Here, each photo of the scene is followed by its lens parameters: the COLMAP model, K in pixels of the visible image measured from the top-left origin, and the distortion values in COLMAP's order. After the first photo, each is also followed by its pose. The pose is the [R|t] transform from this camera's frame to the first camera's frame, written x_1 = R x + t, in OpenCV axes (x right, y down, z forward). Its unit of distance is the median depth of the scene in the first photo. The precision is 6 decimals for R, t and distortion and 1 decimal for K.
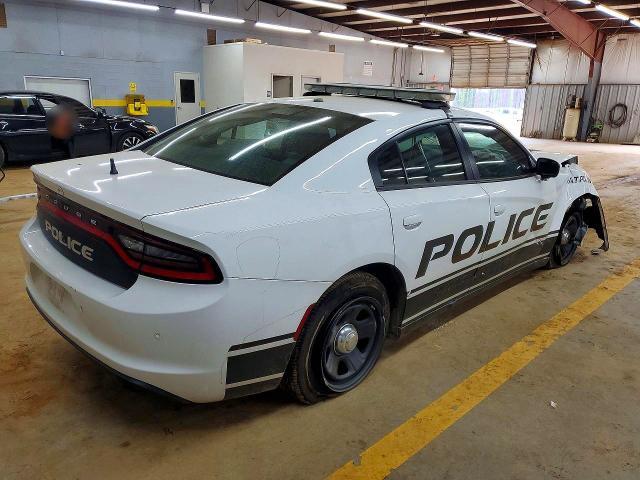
lens RADIAL K [[498.0, 0, 320.0], [0, 498.0, 240.3], [0, 0, 1]] dist [-0.003439, -0.009757]
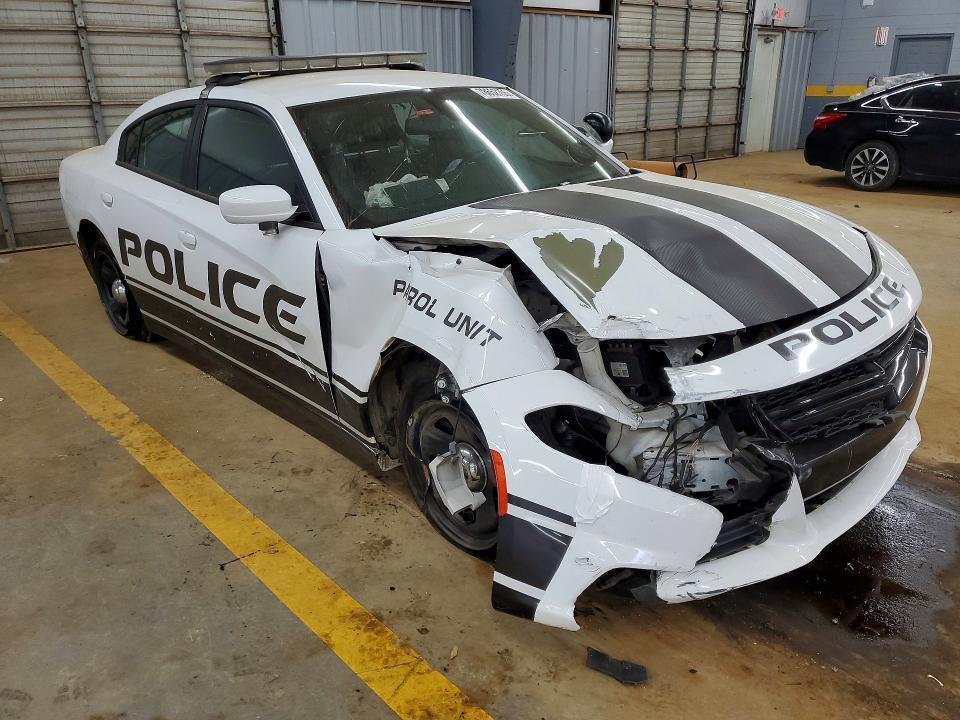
lens RADIAL K [[747.0, 0, 481.6], [0, 747.0, 361.5], [0, 0, 1]] dist [-0.003439, -0.009757]
pose [[-0.022800, 0.334867, -0.941989, 1.321446], [-0.269067, 0.905412, 0.328377, -0.341742], [0.962852, 0.260945, 0.069458, 1.323683]]
